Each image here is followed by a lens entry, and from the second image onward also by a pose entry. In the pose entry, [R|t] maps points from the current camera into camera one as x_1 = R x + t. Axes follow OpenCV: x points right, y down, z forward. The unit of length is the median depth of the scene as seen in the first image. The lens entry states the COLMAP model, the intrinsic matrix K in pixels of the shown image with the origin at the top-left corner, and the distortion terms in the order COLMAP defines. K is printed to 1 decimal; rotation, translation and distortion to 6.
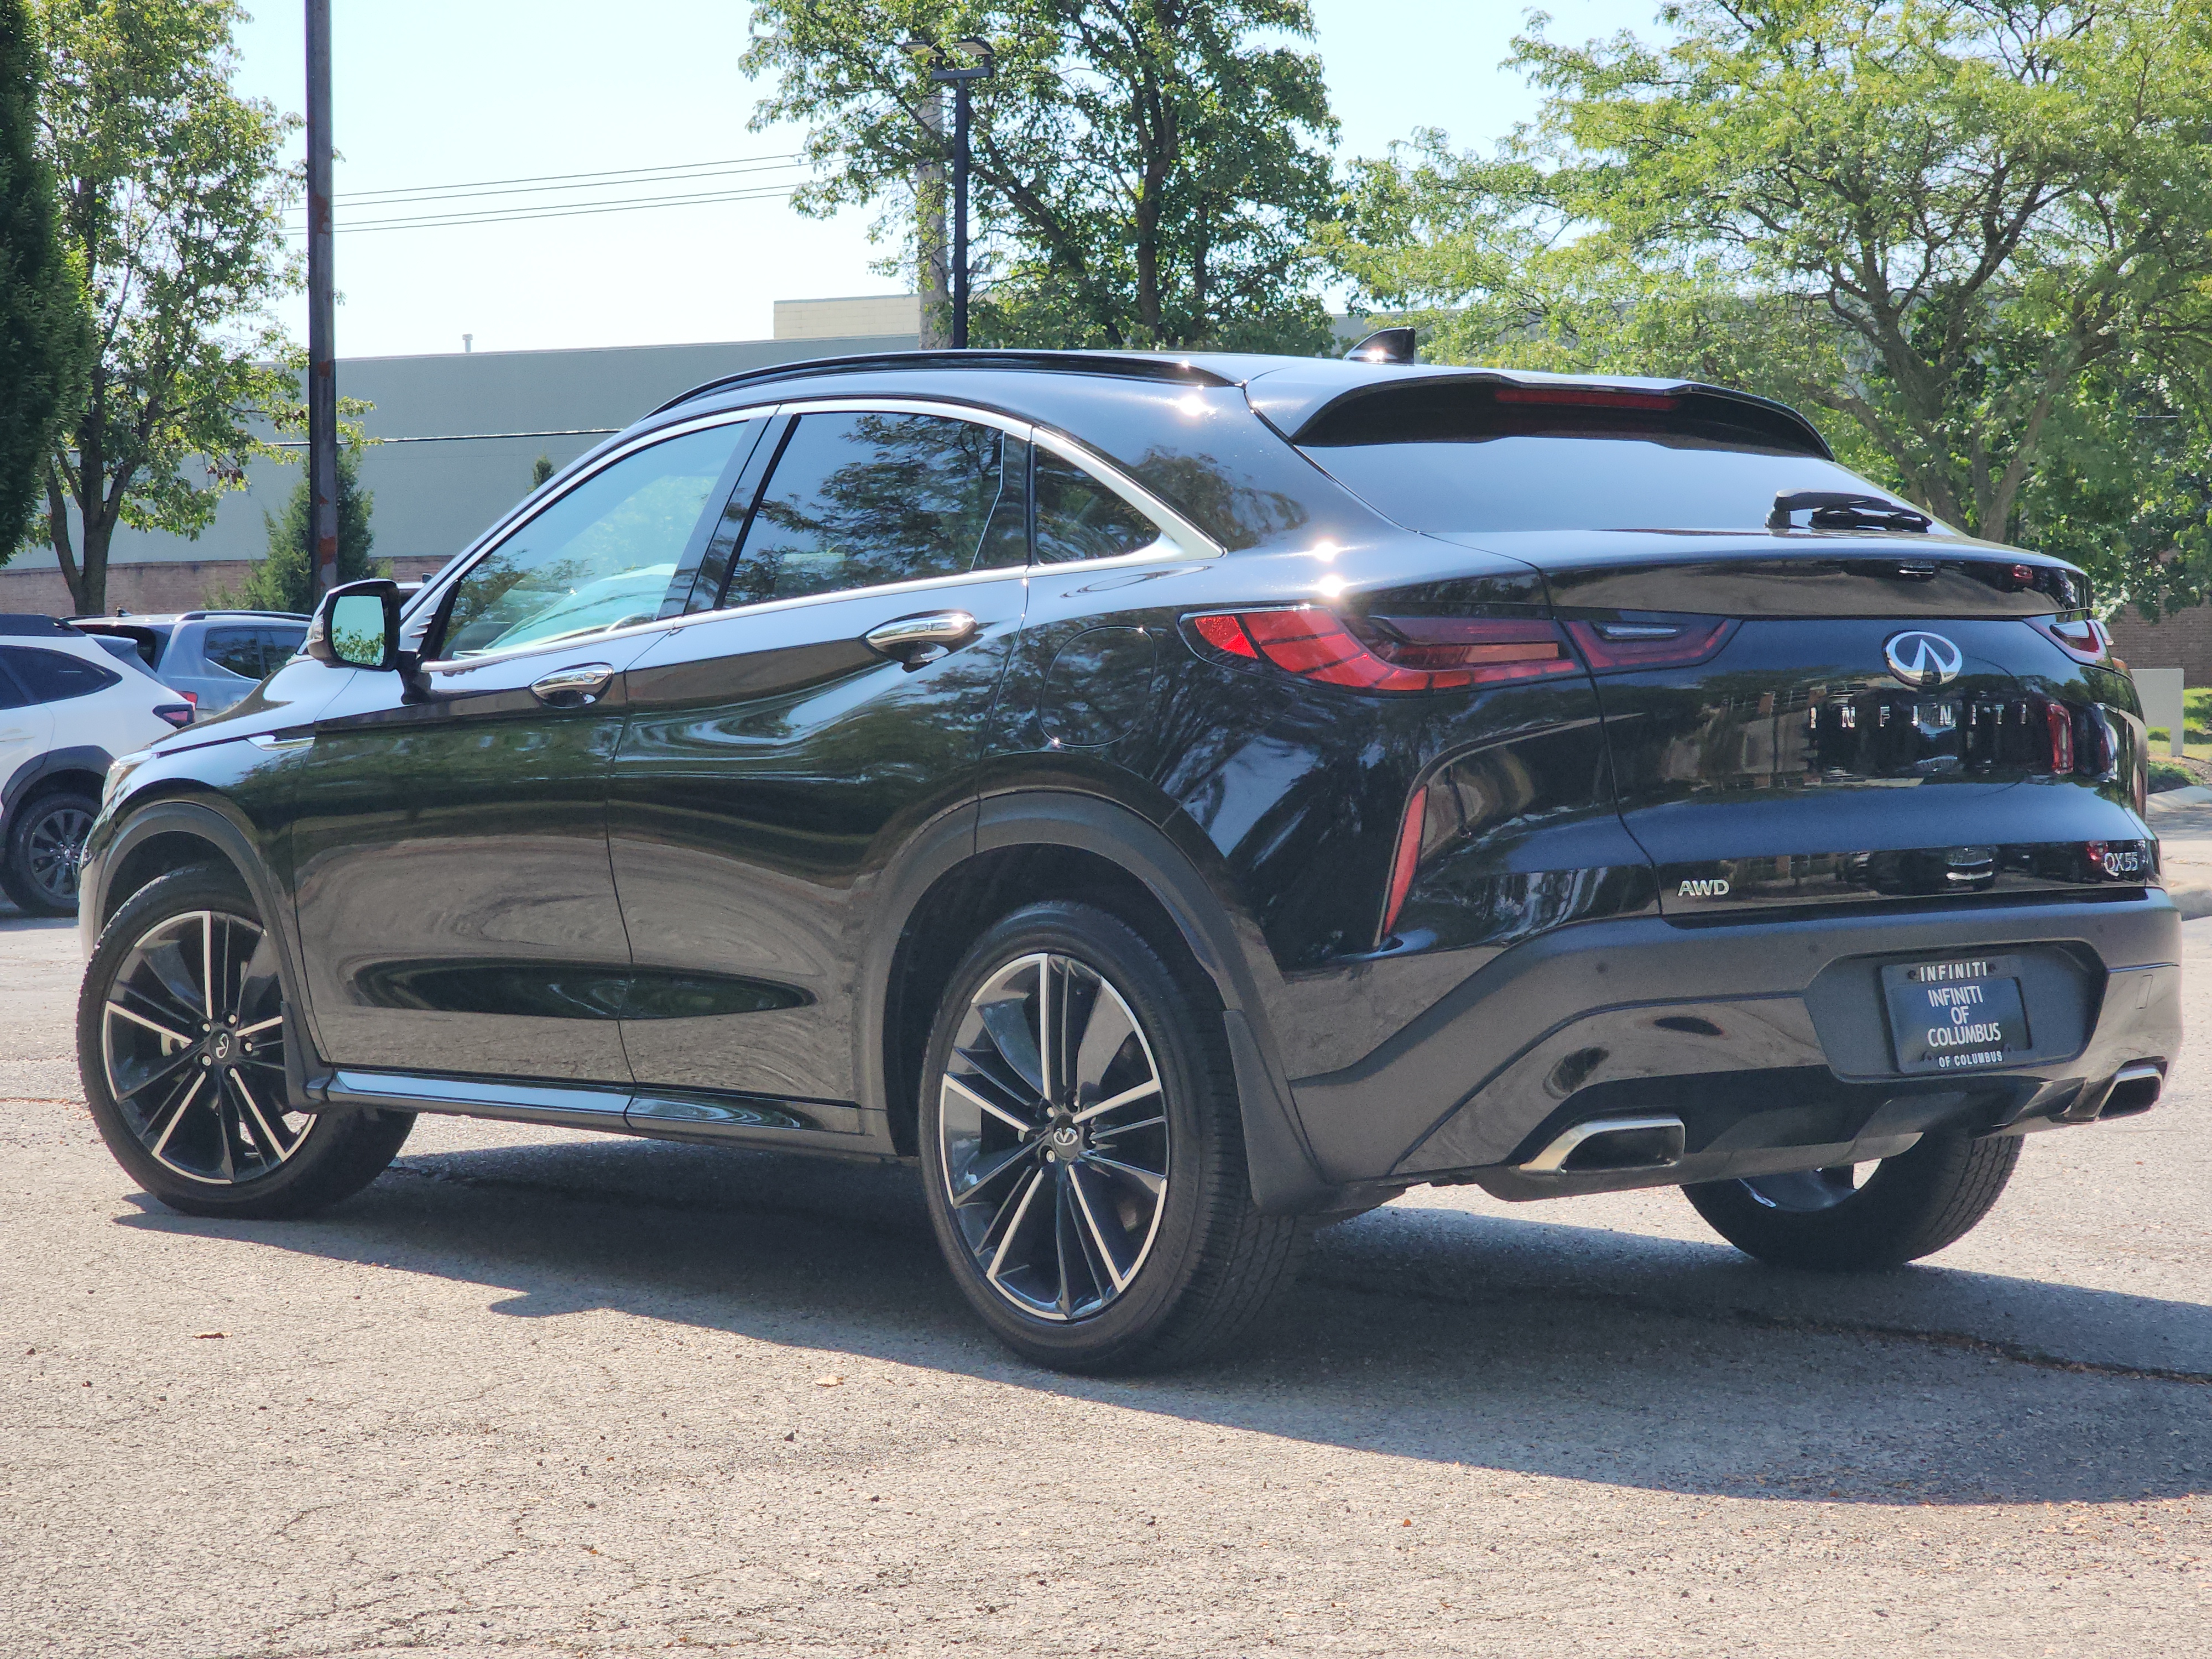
lens RADIAL K [[4421.9, 0, 1104.1], [0, 4421.9, 823.0], [0, 0, 1]] dist [-0.036509, 0.000000]
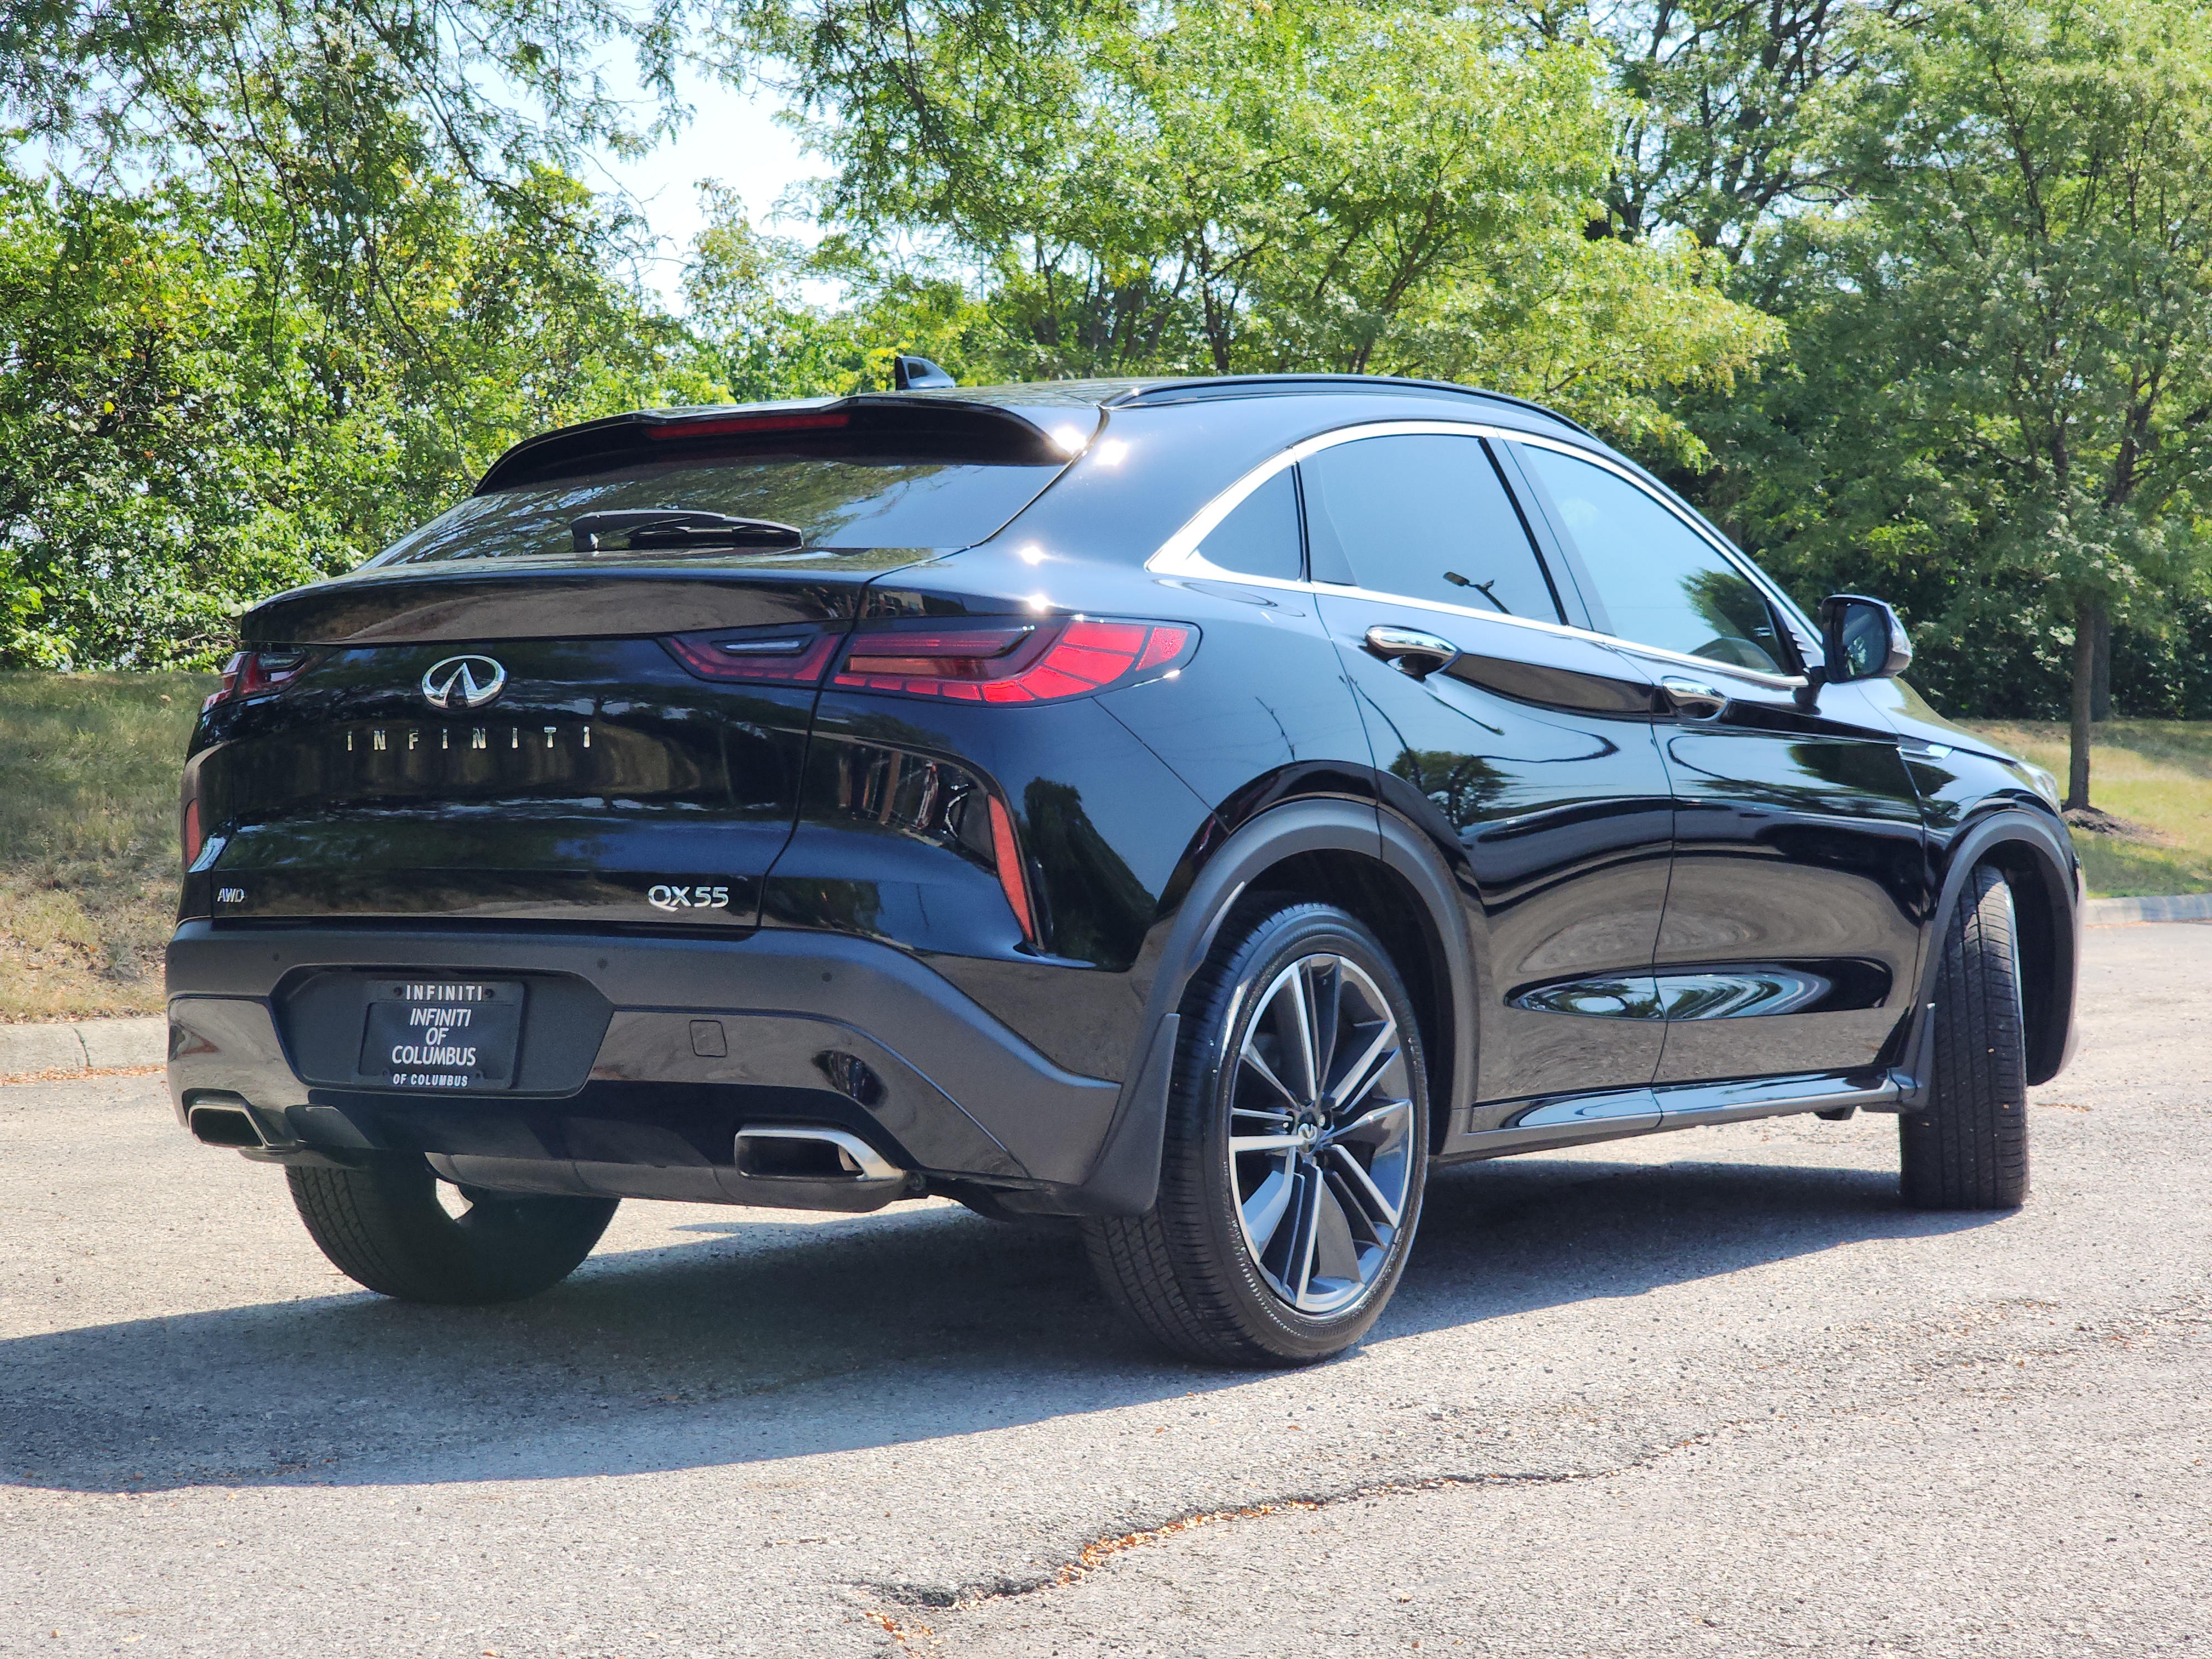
lens RADIAL K [[4421.9, 0, 1104.6], [0, 4421.9, 831.3], [0, 0, 1]] dist [-0.036509, 0.000000]
pose [[0.286280, 0.021725, -0.957900, 1.203753], [-0.030216, 0.999450, 0.013637, -0.021653], [0.957669, 0.025040, 0.286779, 0.855197]]
